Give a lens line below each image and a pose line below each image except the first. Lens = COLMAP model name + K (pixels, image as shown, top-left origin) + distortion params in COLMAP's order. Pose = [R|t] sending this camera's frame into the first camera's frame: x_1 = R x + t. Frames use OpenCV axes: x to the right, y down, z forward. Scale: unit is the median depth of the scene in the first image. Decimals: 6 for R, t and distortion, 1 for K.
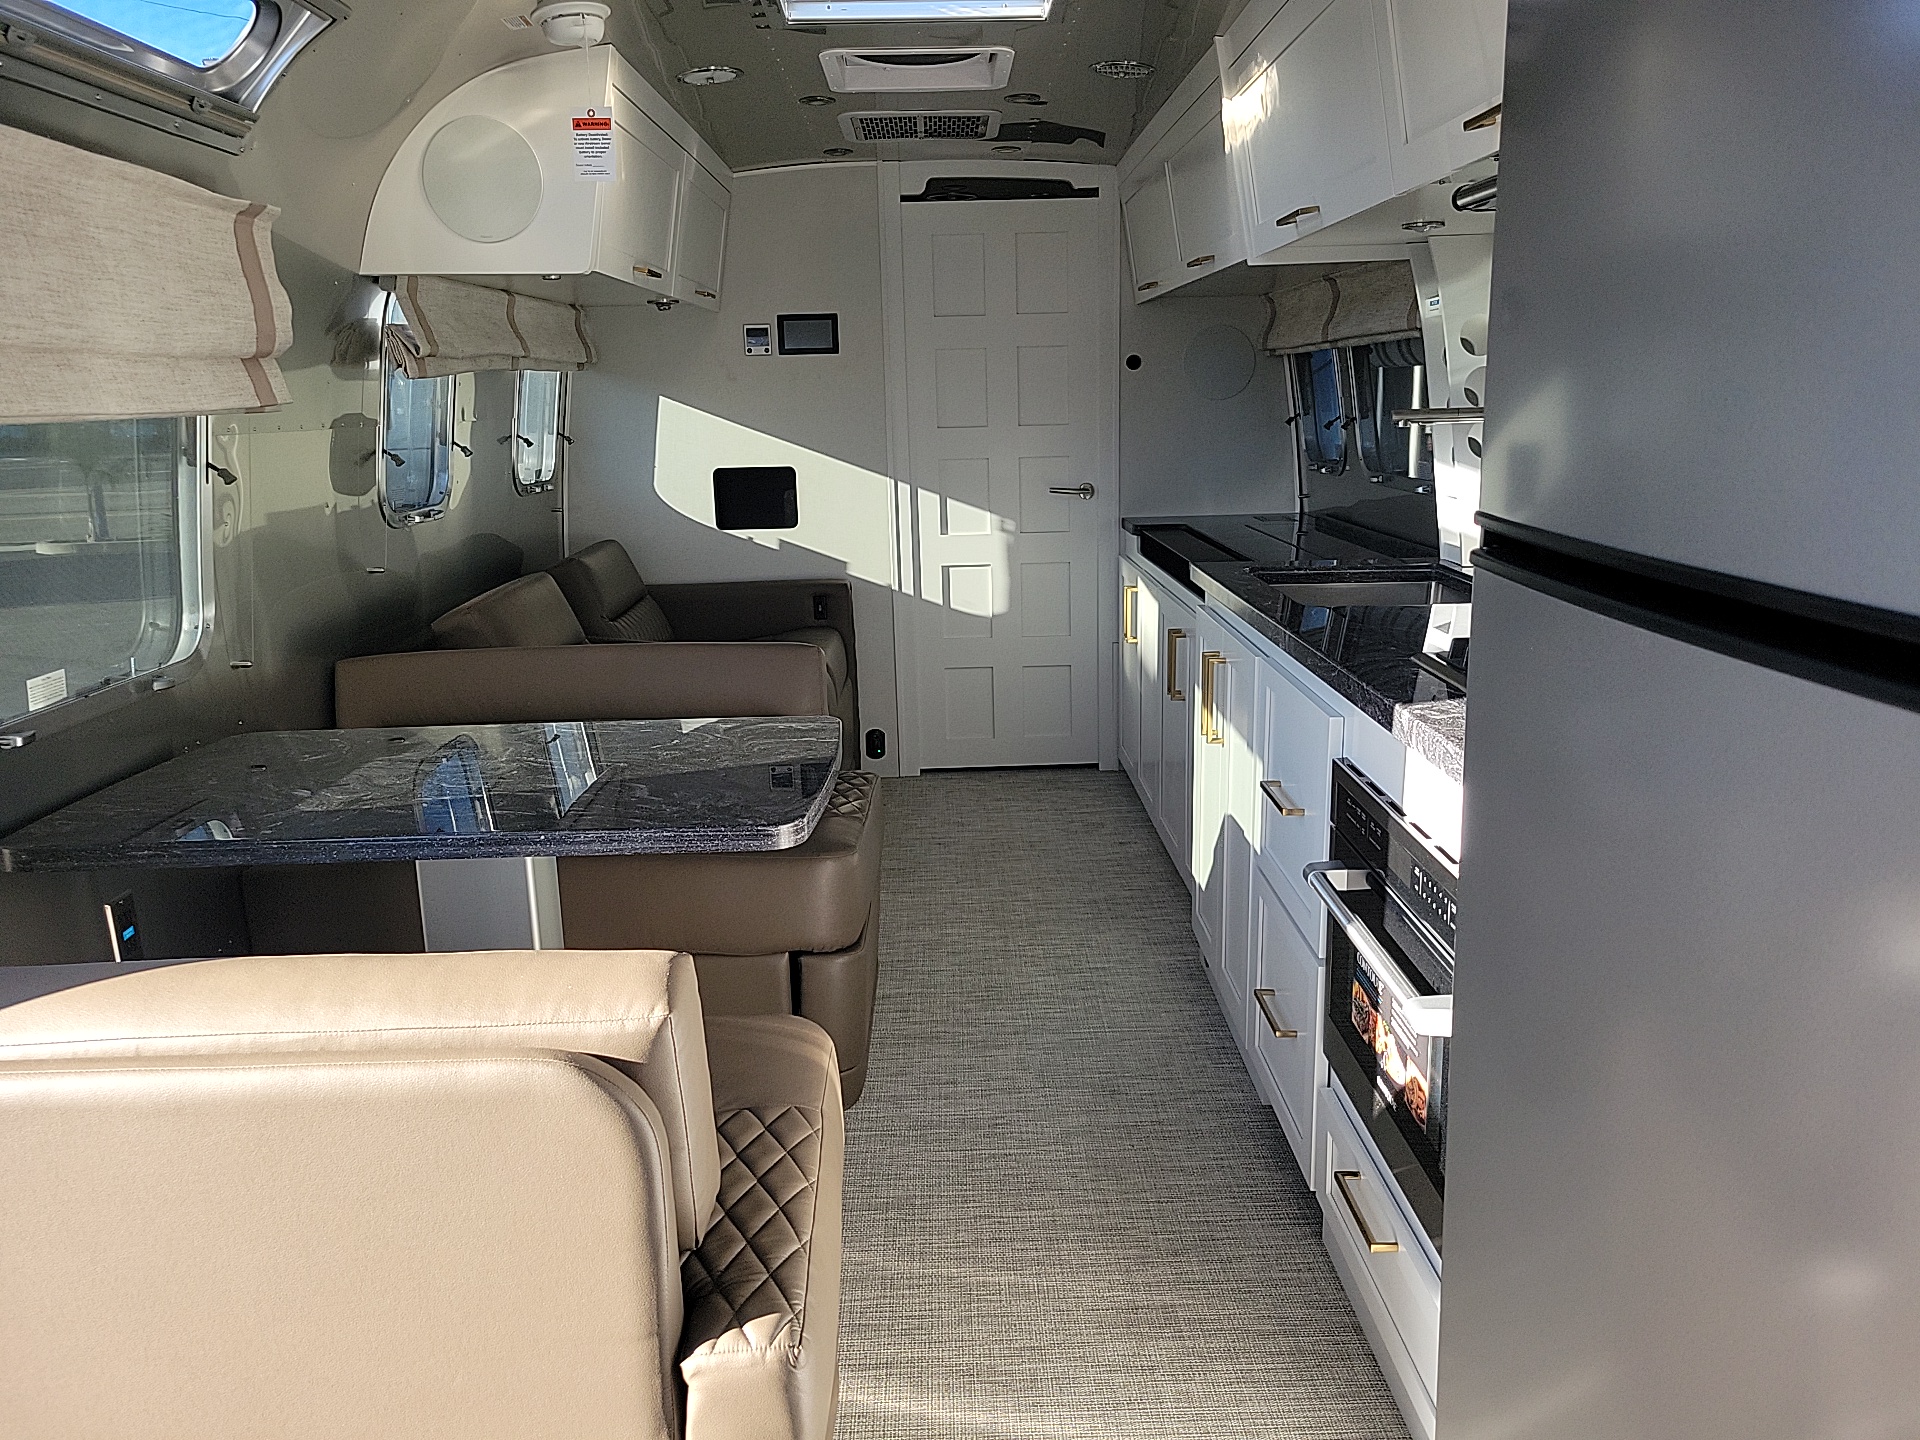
lens RADIAL K [[1450.4, 0, 949.2], [0, 1450.4, 717.9], [0, 0, 1]] dist [0.050643, 0.004275]
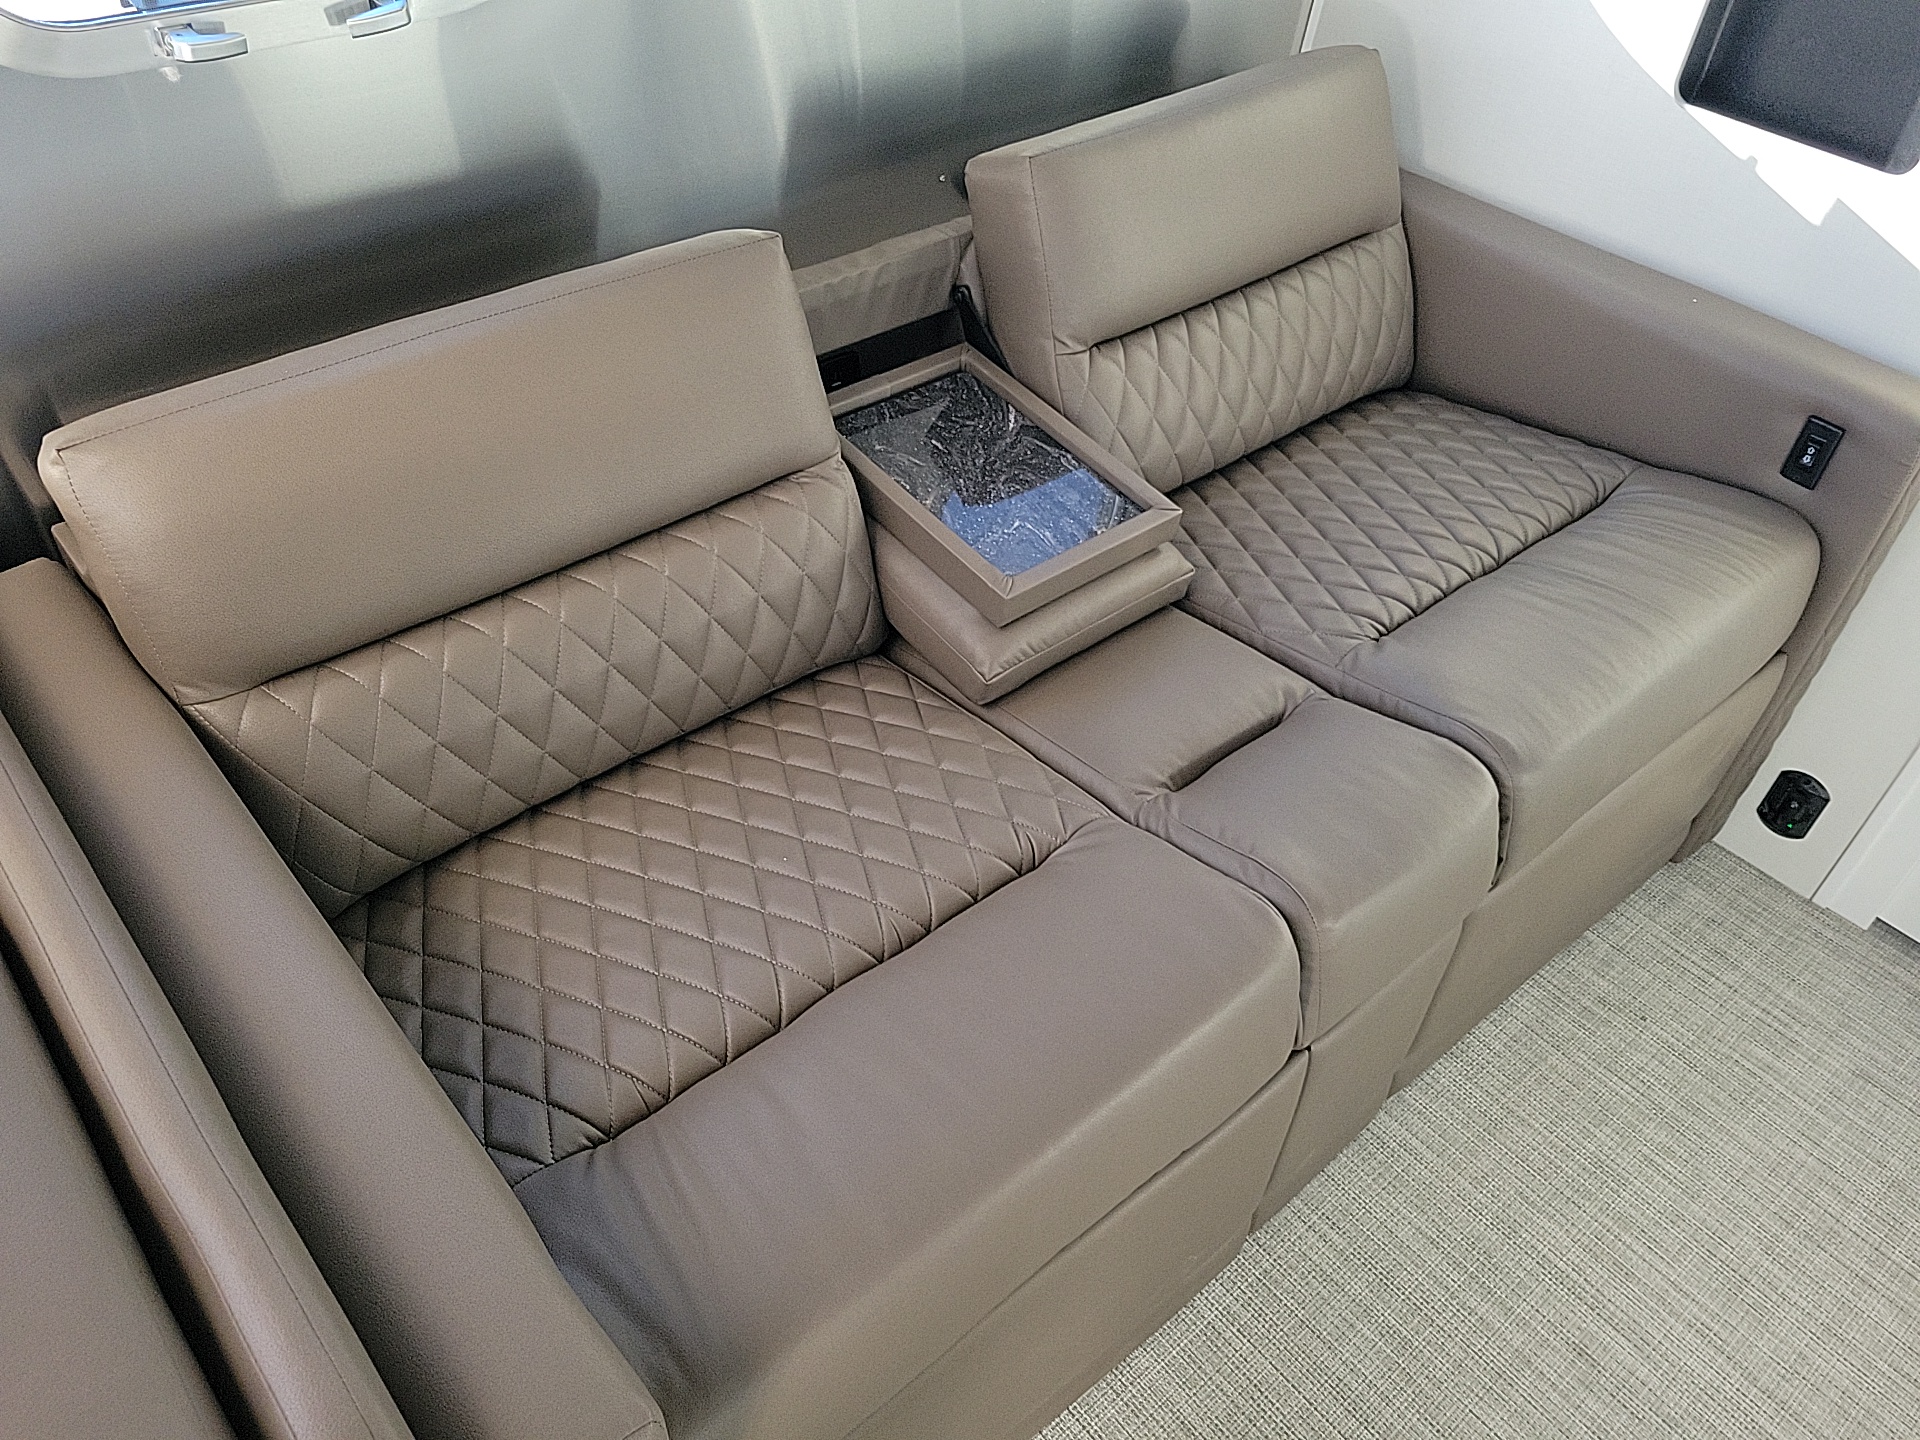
lens RADIAL K [[1450.4, 0, 949.2], [0, 1450.4, 717.9], [0, 0, 1]] dist [0.050643, 0.004275]
pose [[0.643475, 0.564714, -0.516757, -0.011781], [-0.241260, 0.790300, 0.563222, -0.315452], [0.726453, -0.237746, 0.644781, 1.143776]]
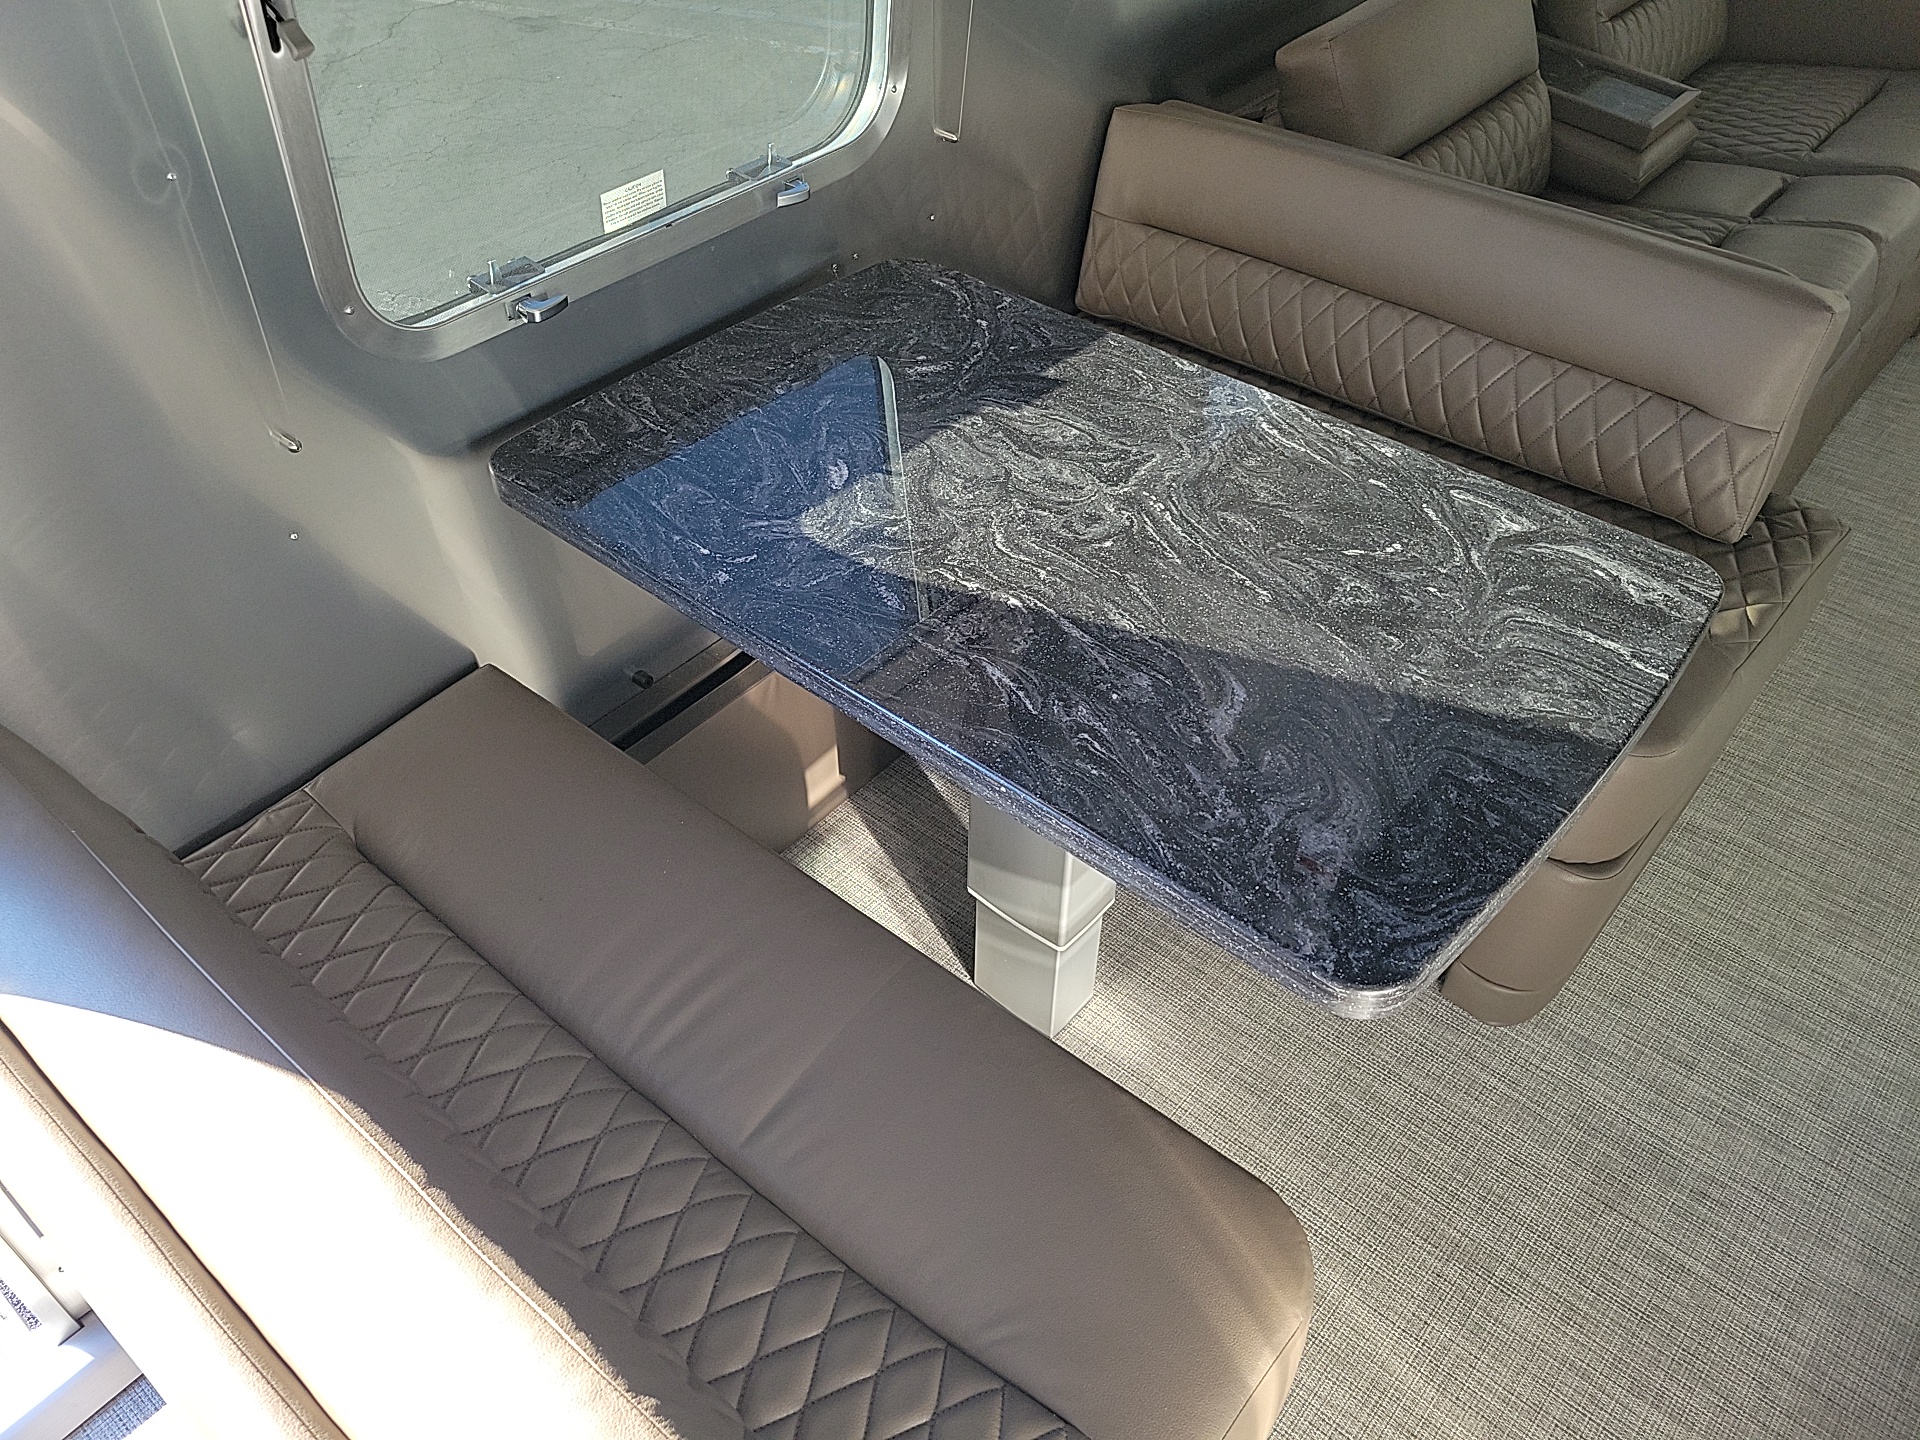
lens RADIAL K [[1446.2, 0, 936.2], [0, 1446.2, 716.5], [0, 0, 1]] dist [0.048713, -0.030364]
pose [[0.755361, 0.463580, -0.463167, -0.022268], [-0.166142, 0.819176, 0.548952, -0.195791], [0.633898, -0.337705, 0.695793, 0.403527]]
